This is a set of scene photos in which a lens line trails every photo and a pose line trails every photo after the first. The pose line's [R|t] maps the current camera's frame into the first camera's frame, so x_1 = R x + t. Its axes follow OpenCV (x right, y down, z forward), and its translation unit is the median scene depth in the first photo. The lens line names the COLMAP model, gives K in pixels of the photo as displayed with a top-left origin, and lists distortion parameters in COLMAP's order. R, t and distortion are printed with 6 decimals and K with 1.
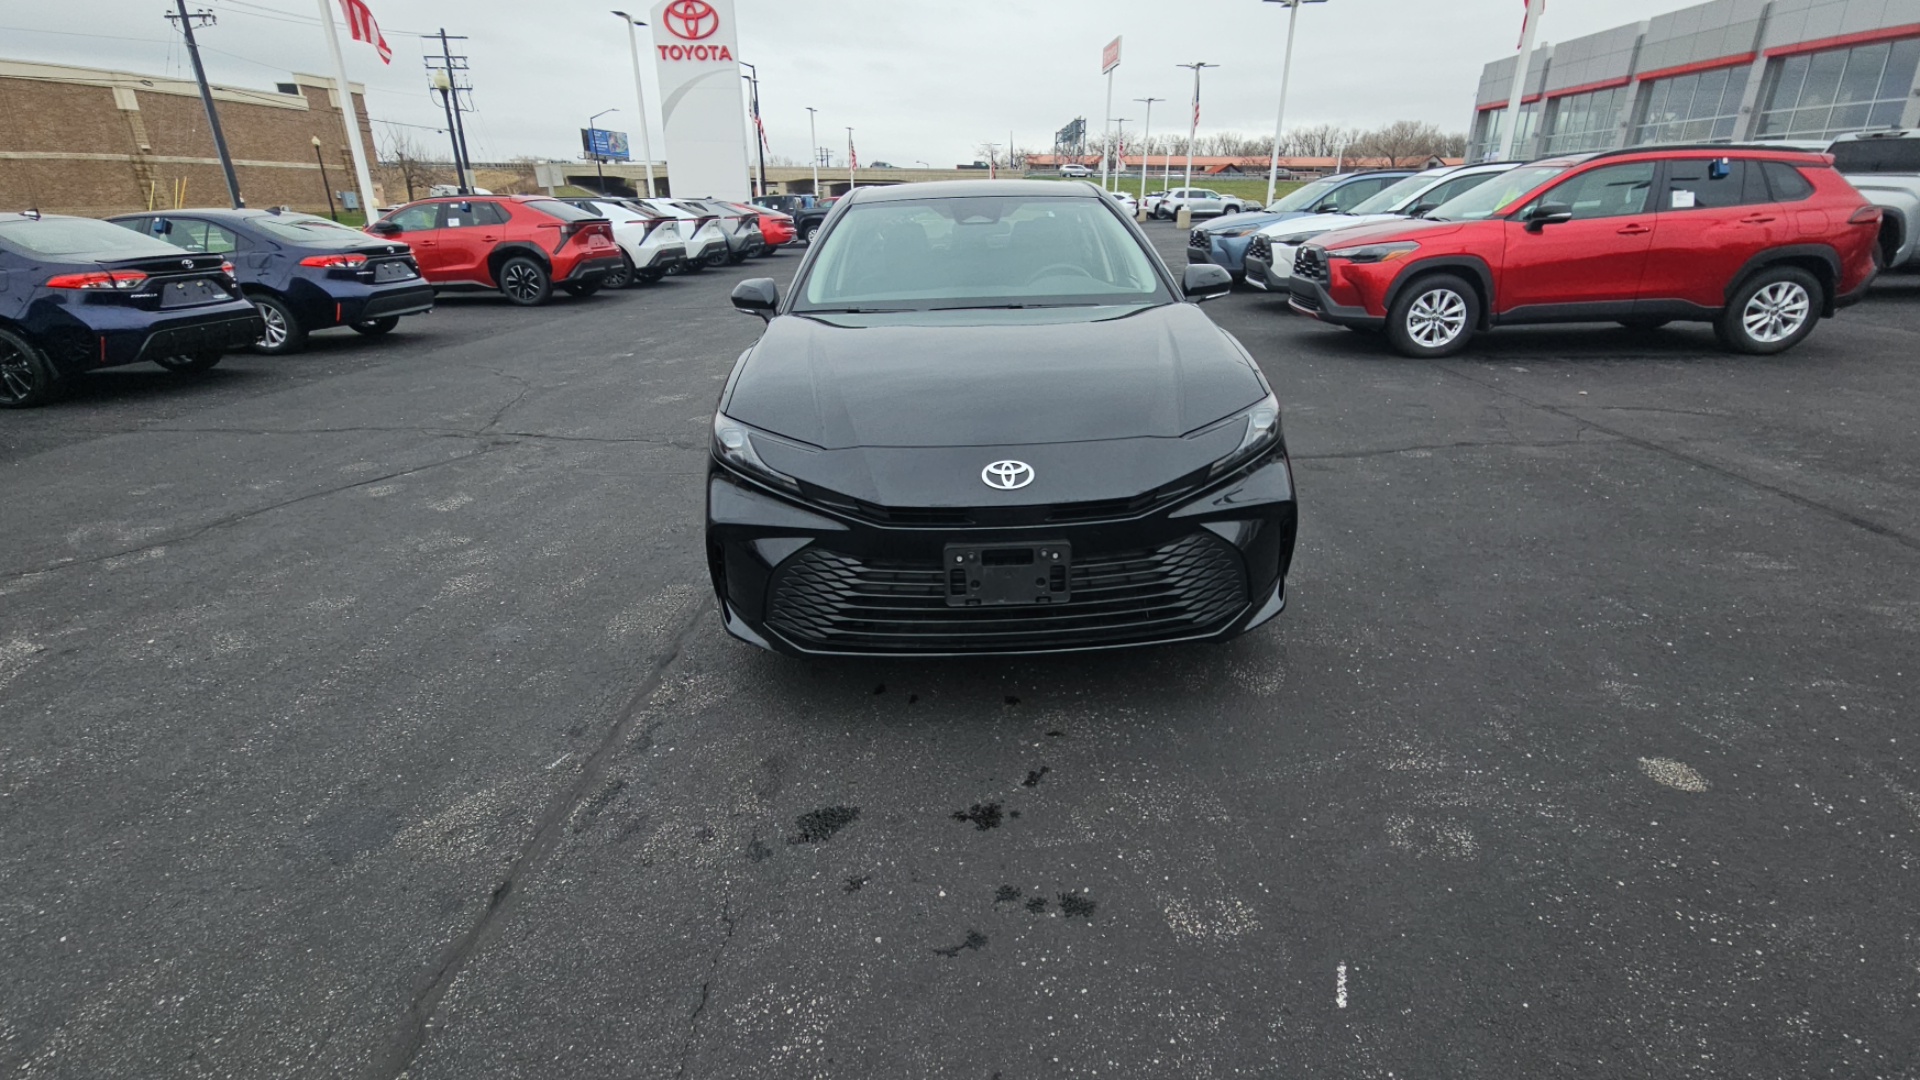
lens RADIAL K [[858.8, 0, 985.1], [0, 858.8, 550.9], [0, 0, 1]] dist [0.007321, -0.006910]
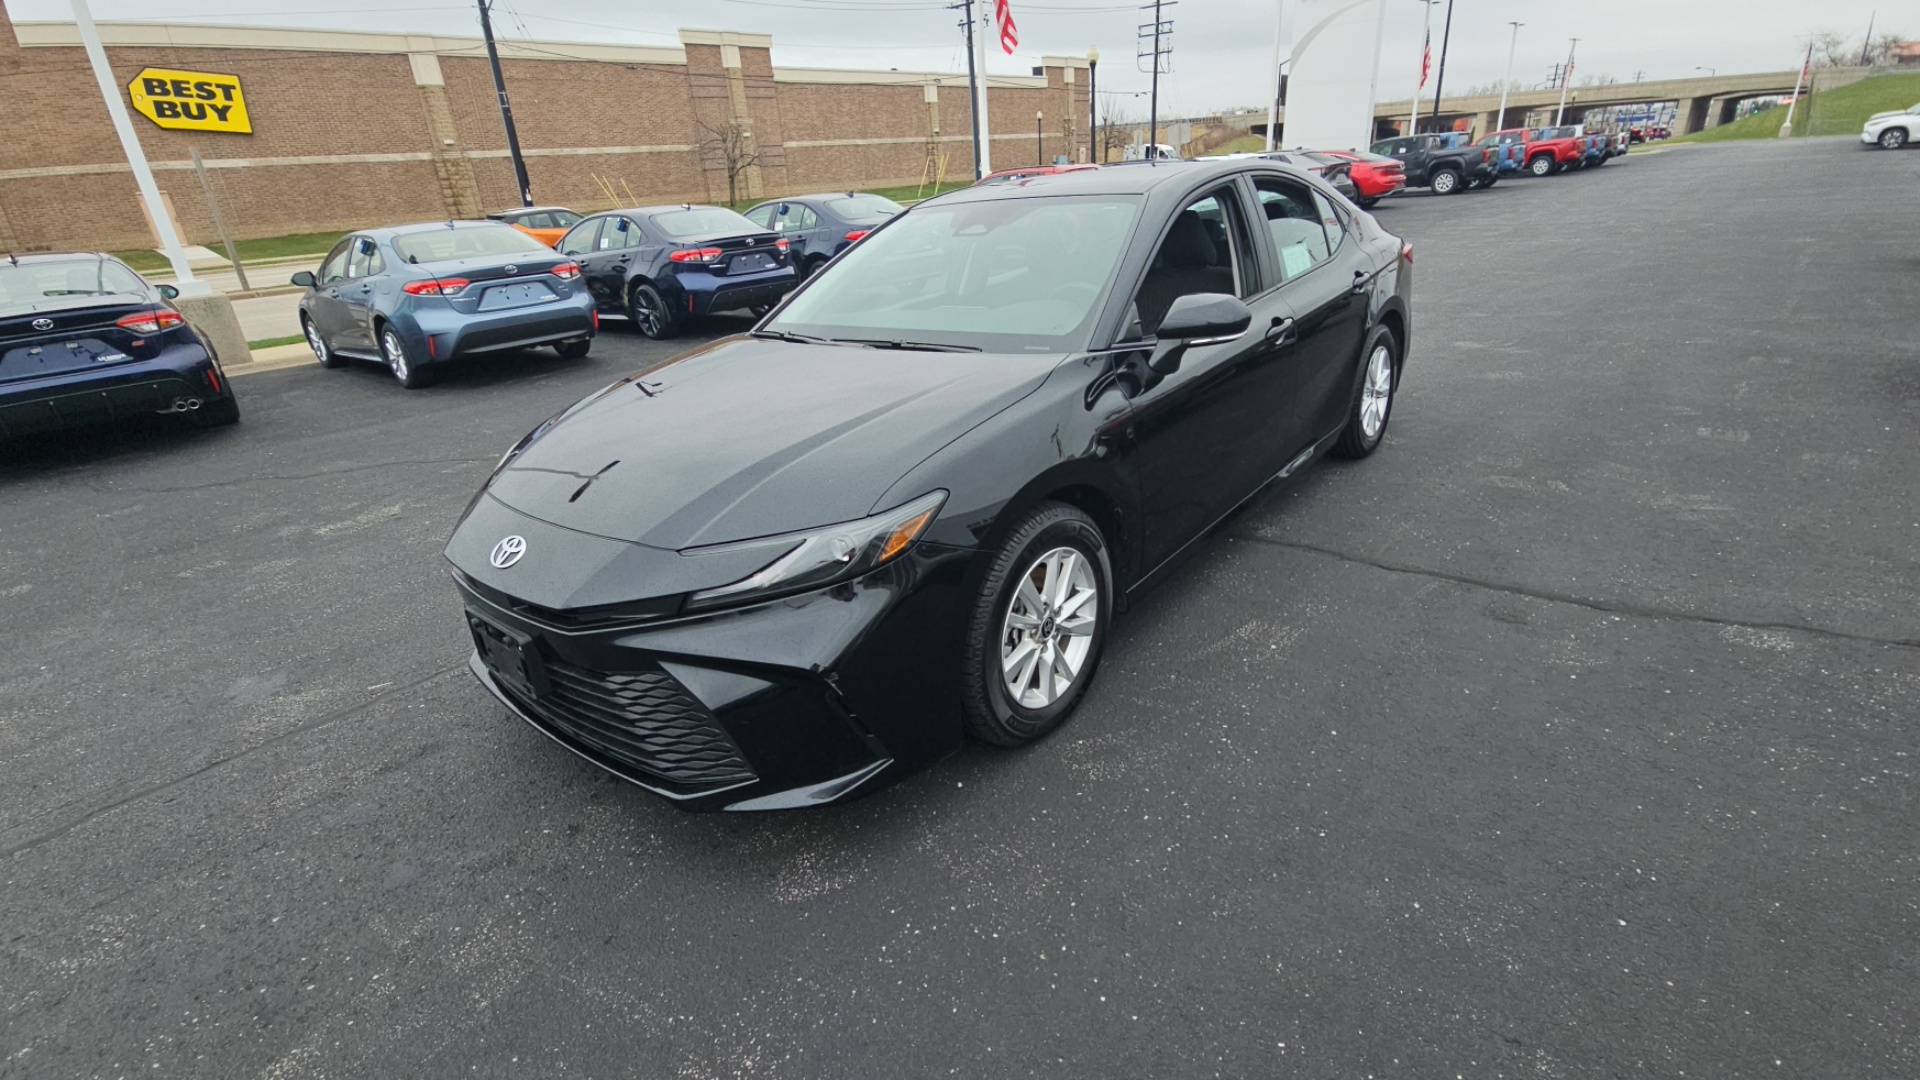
lens RADIAL K [[858.8, 0, 968.4], [0, 858.8, 551.5], [0, 0, 1]] dist [0.007321, -0.006910]
pose [[0.749505, 0.226787, -0.621940, 0.278824], [-0.191871, 0.973582, 0.123787, -0.084976], [0.633583, 0.026553, 0.773219, 0.164369]]
